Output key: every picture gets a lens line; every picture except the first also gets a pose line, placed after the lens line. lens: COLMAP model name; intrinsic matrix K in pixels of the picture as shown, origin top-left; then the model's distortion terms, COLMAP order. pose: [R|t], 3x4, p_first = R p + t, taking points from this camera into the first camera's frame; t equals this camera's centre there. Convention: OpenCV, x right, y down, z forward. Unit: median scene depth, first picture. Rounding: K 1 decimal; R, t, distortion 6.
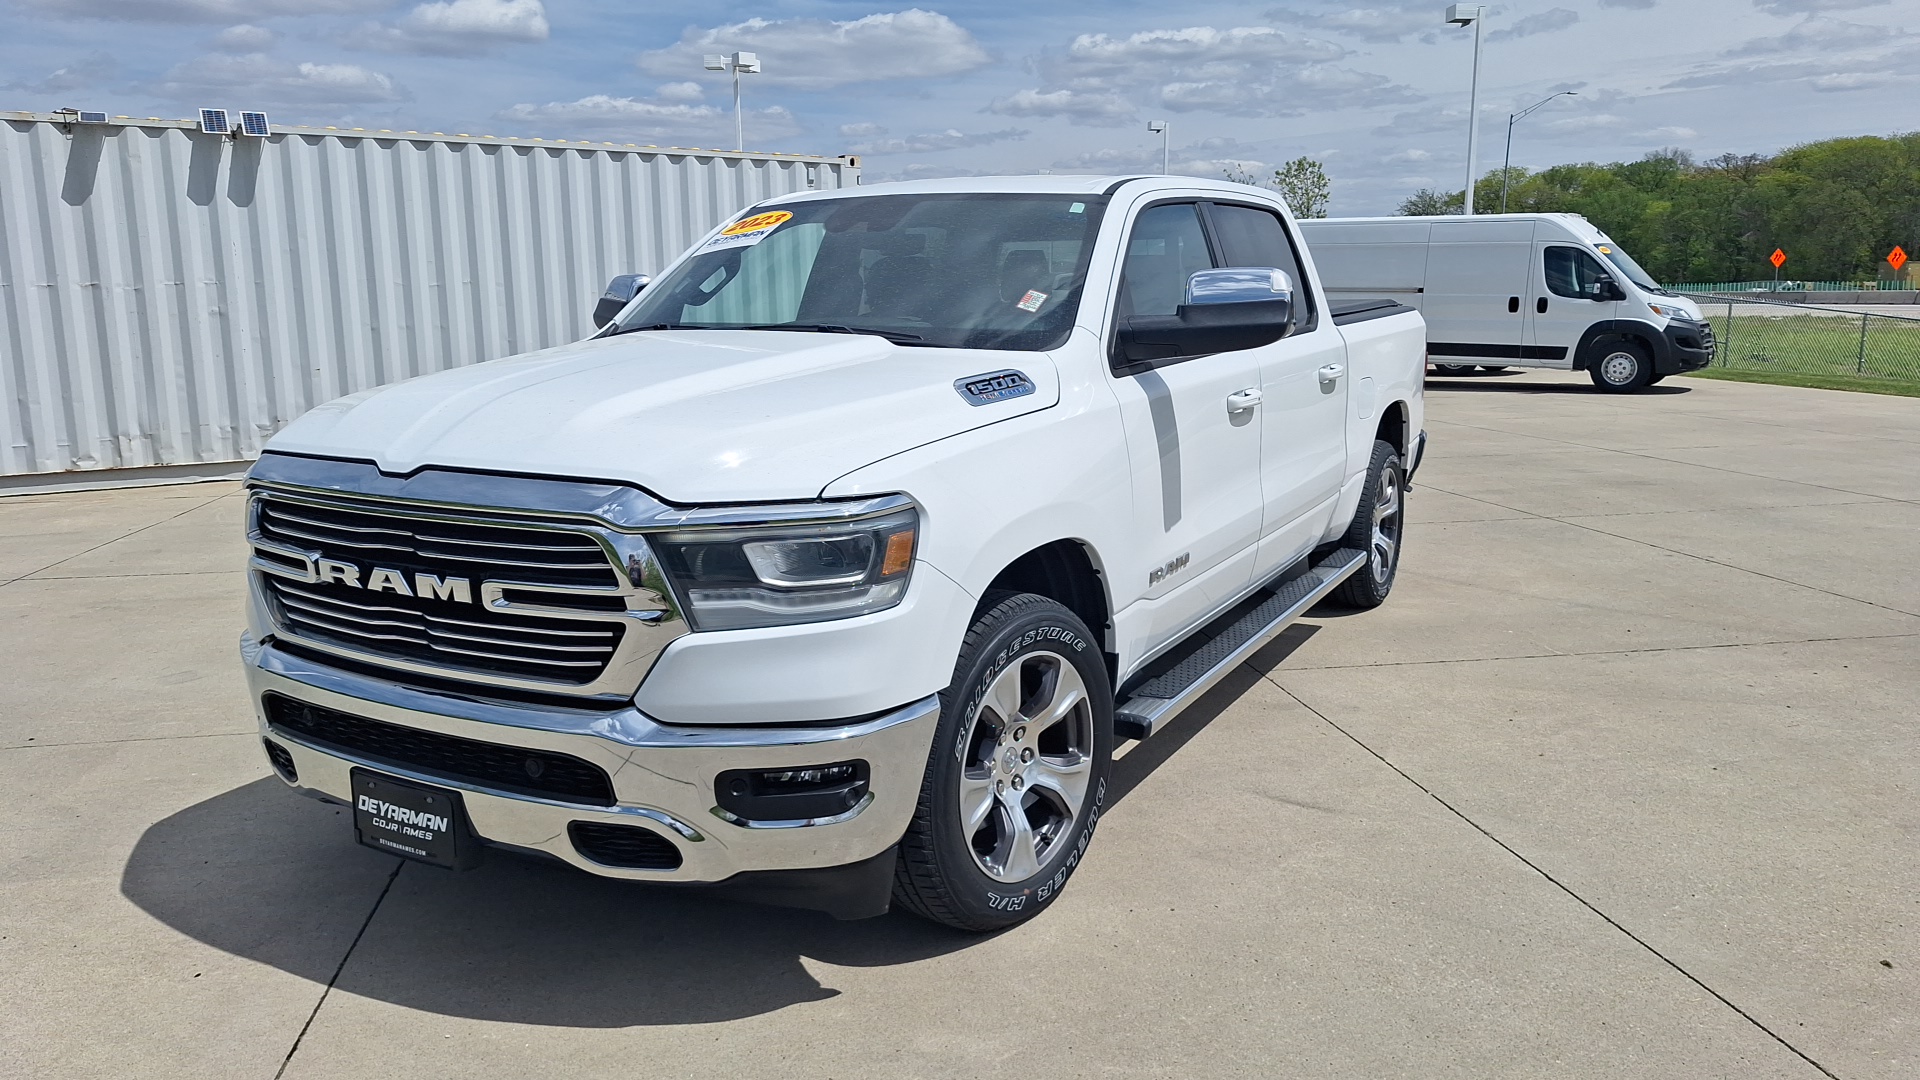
lens RADIAL K [[1353.4, 0, 972.2], [0, 1353.4, 517.1], [0, 0, 1]] dist [0.082138, -0.098278]
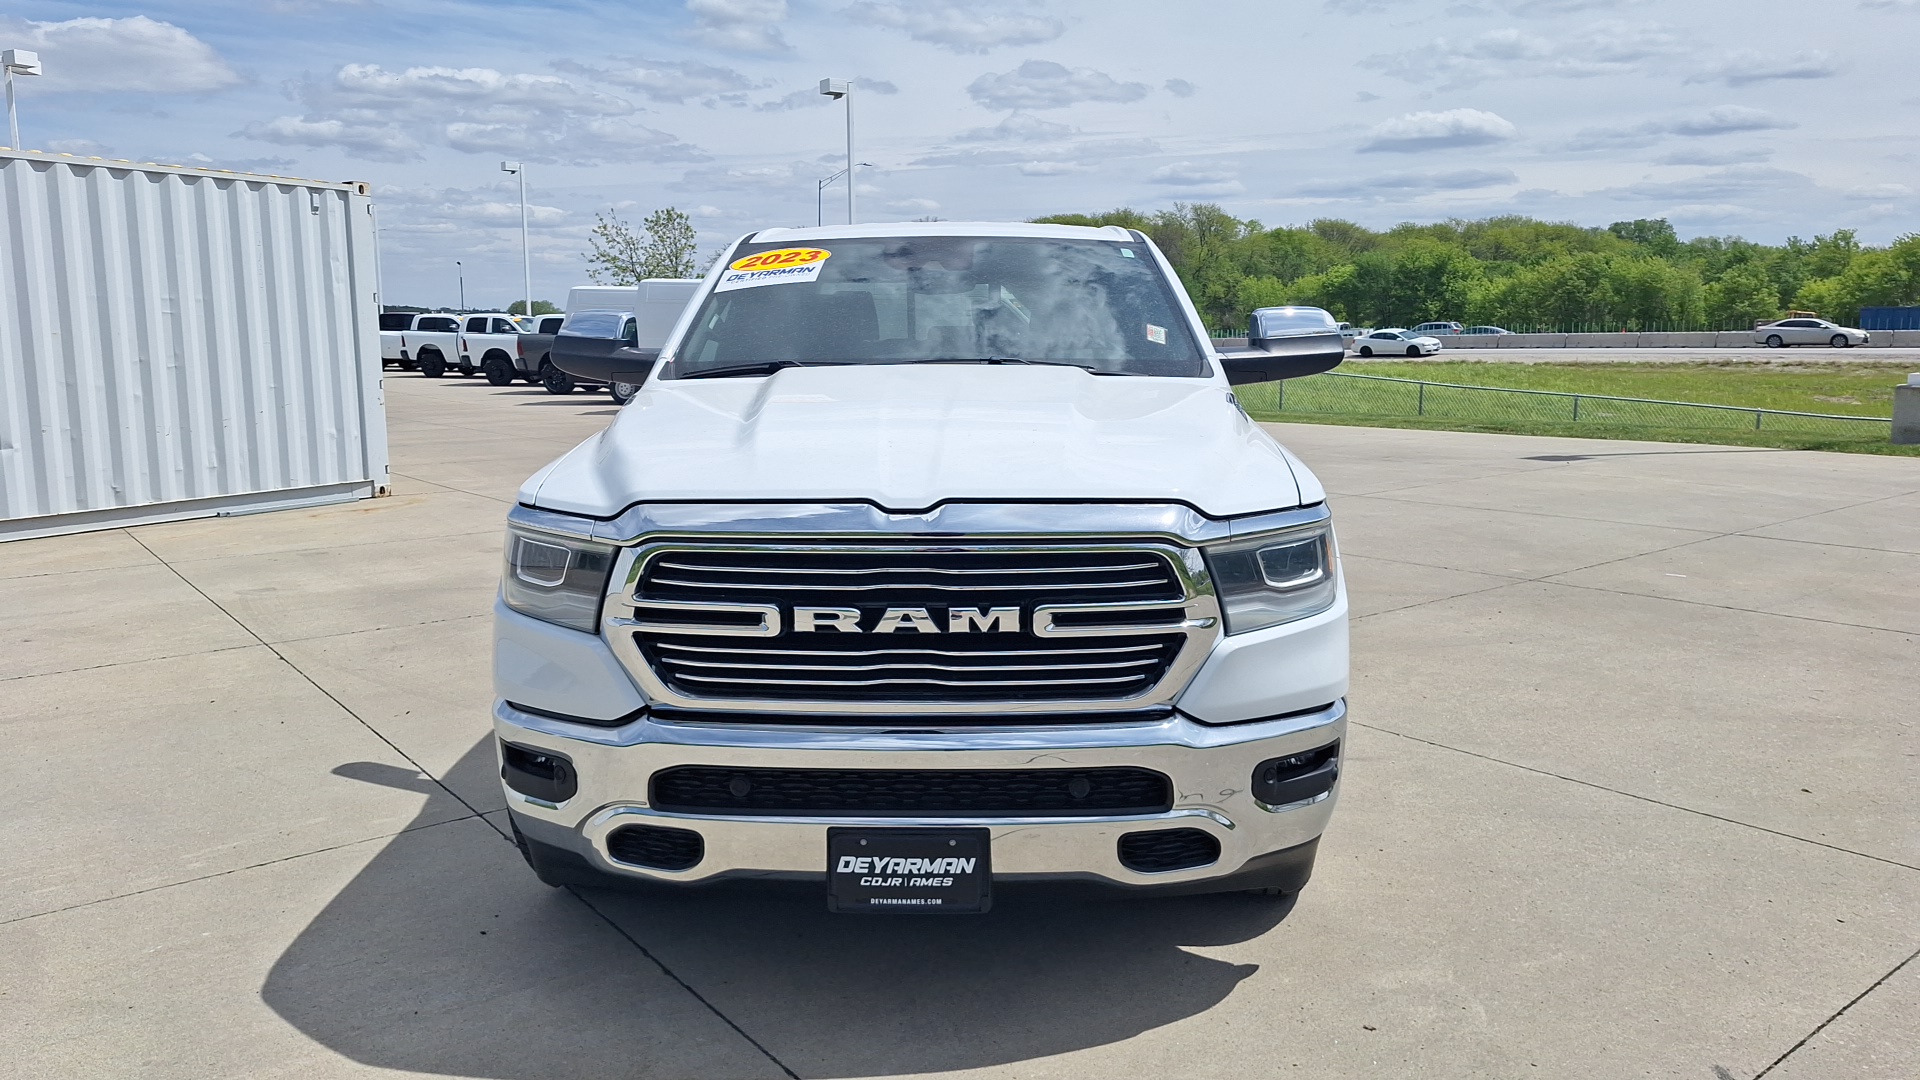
lens RADIAL K [[1326.9, 0, 962.7], [0, 1326.9, 497.9], [0, 0, 1]] dist [0.109174, -0.116283]
pose [[0.882766, -0.056798, 0.466367, -0.796001], [0.077438, 0.996679, -0.025196, -0.012342], [-0.463387, 0.058357, 0.884232, 0.142201]]
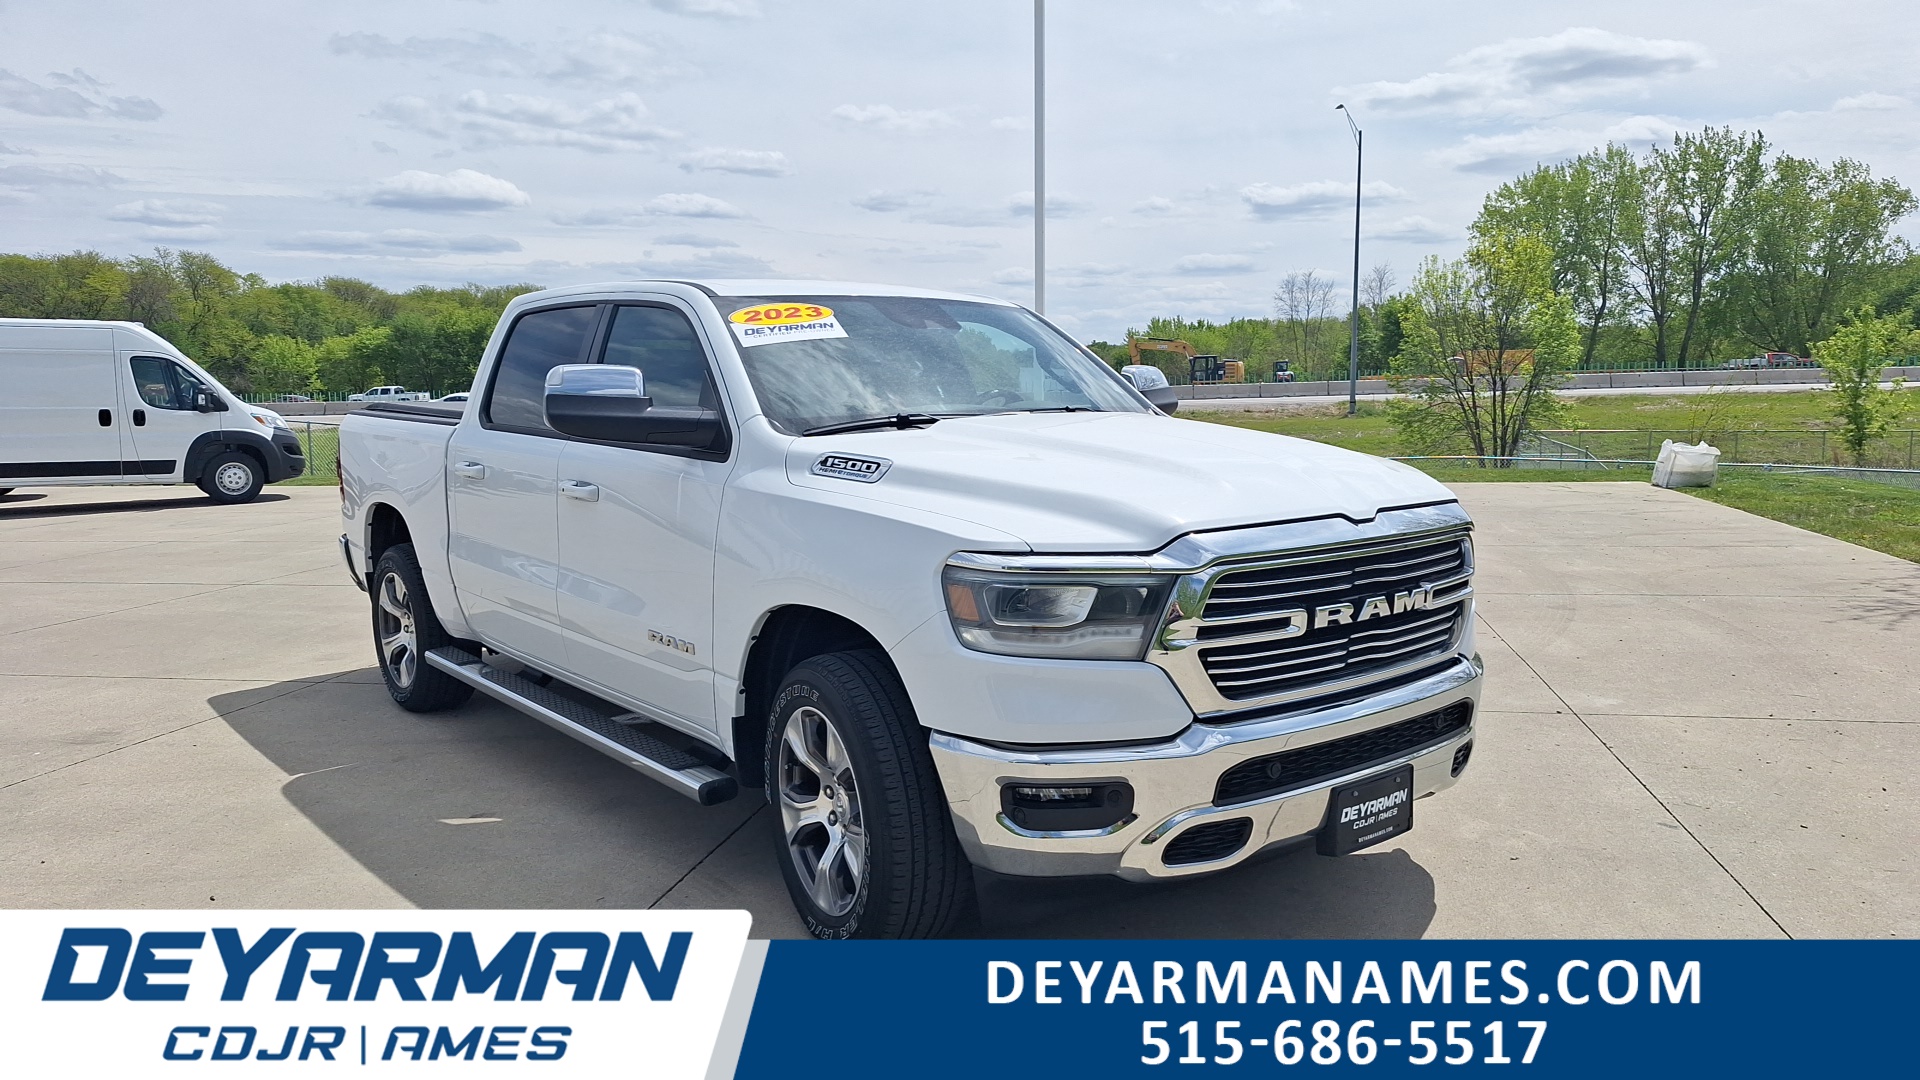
lens RADIAL K [[1353.4, 0, 972.2], [0, 1353.4, 517.1], [0, 0, 1]] dist [0.082138, -0.098278]
pose [[0.360308, -0.089988, 0.928483, -1.610961], [0.167974, 0.985325, 0.030313, -0.124652], [-0.917586, 0.145039, 0.370136, 0.840178]]
